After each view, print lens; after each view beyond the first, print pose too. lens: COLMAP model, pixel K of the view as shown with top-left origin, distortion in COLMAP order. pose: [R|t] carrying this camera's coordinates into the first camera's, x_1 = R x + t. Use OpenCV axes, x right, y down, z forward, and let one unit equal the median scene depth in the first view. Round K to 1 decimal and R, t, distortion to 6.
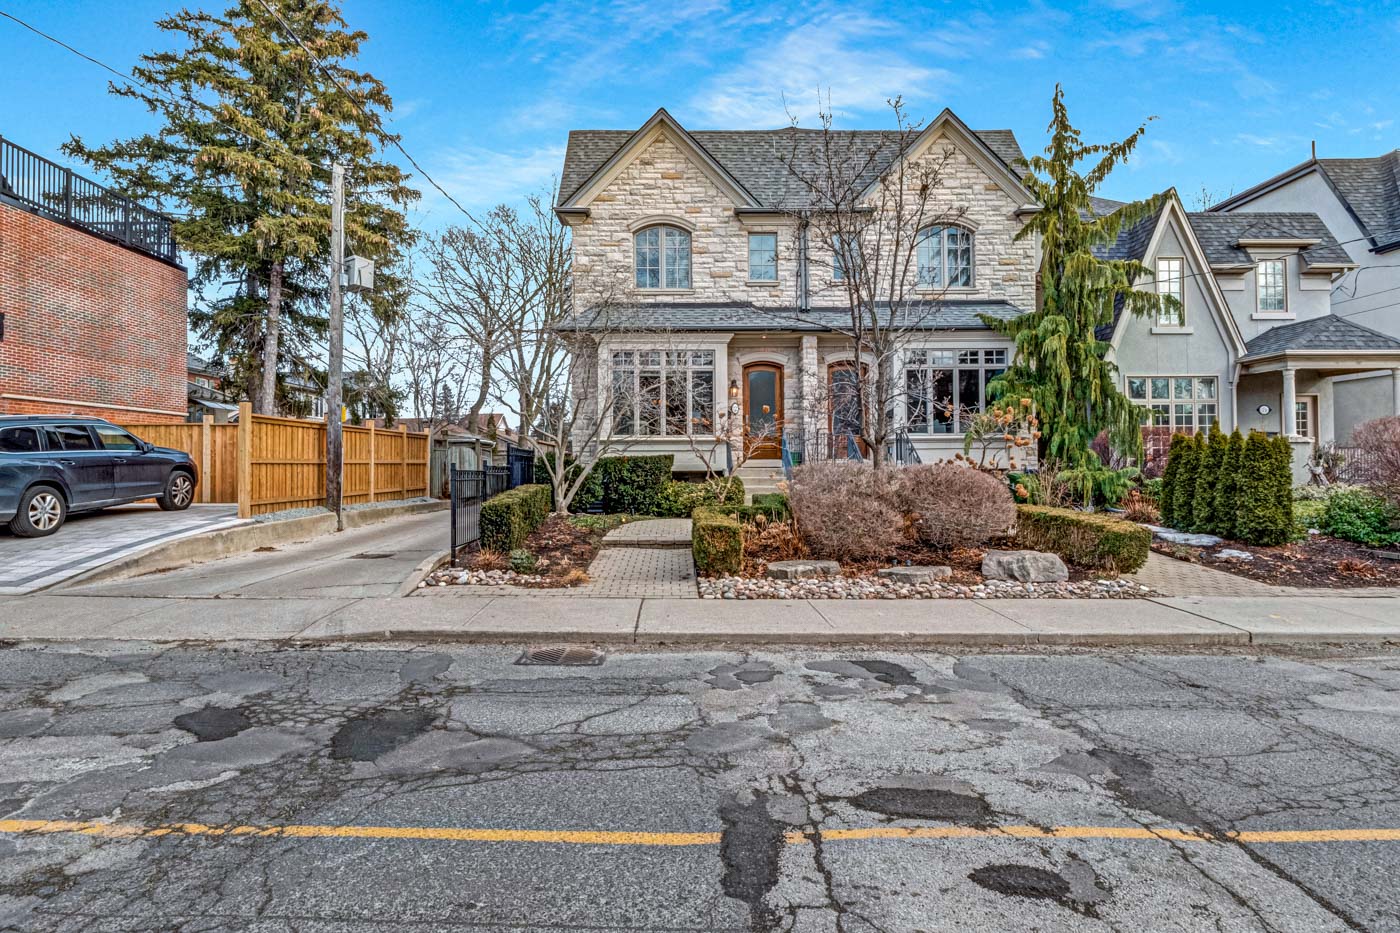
lens RADIAL K [[782.4, 0, 700.0], [0, 782.4, 466.5], [0, 0, 1]] dist [-0.003782, -0.000558]
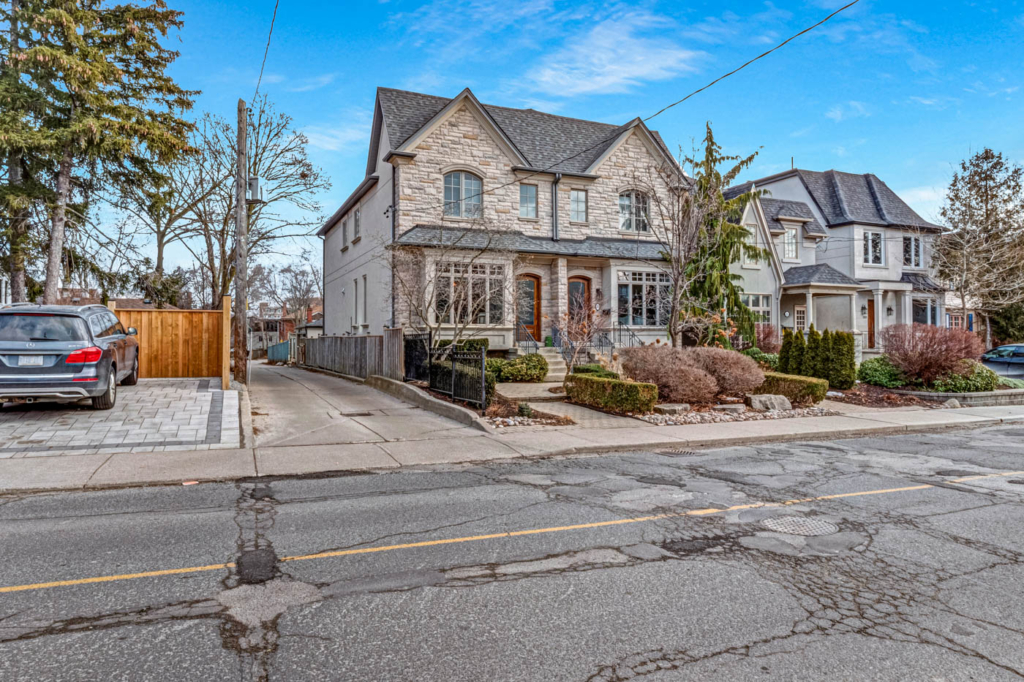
lens RADIAL K [[661.7, 0, 512.0], [0, 661.7, 341.0], [0, 0, 1]] dist [0.001167, -0.000110]
pose [[0.915118, 0.005436, 0.403149, -0.443252], [-0.004408, 0.999984, -0.003478, -0.005515], [-0.403162, 0.001406, 0.915128, -0.104908]]
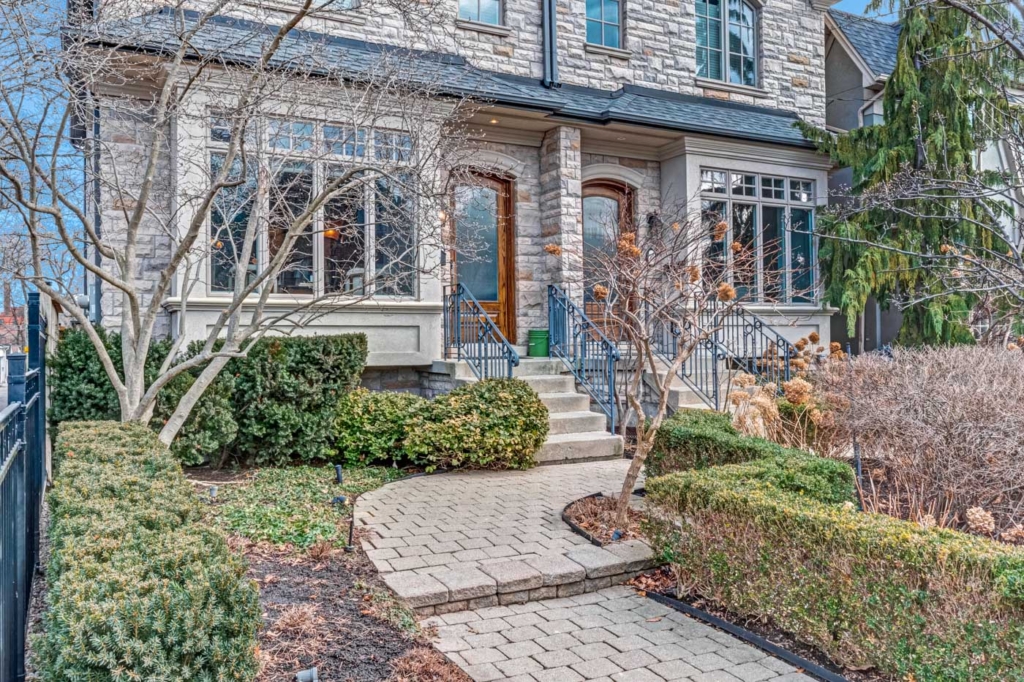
lens RADIAL K [[811.4, 0, 512.0], [0, 811.4, 341.0], [0, 0, 1]] dist [-0.003874, 0.000101]
pose [[0.888145, -0.003964, 0.459547, -0.169011], [0.009385, 0.999911, -0.009514, -0.005043], [-0.459468, 0.012762, 0.888102, 0.484128]]
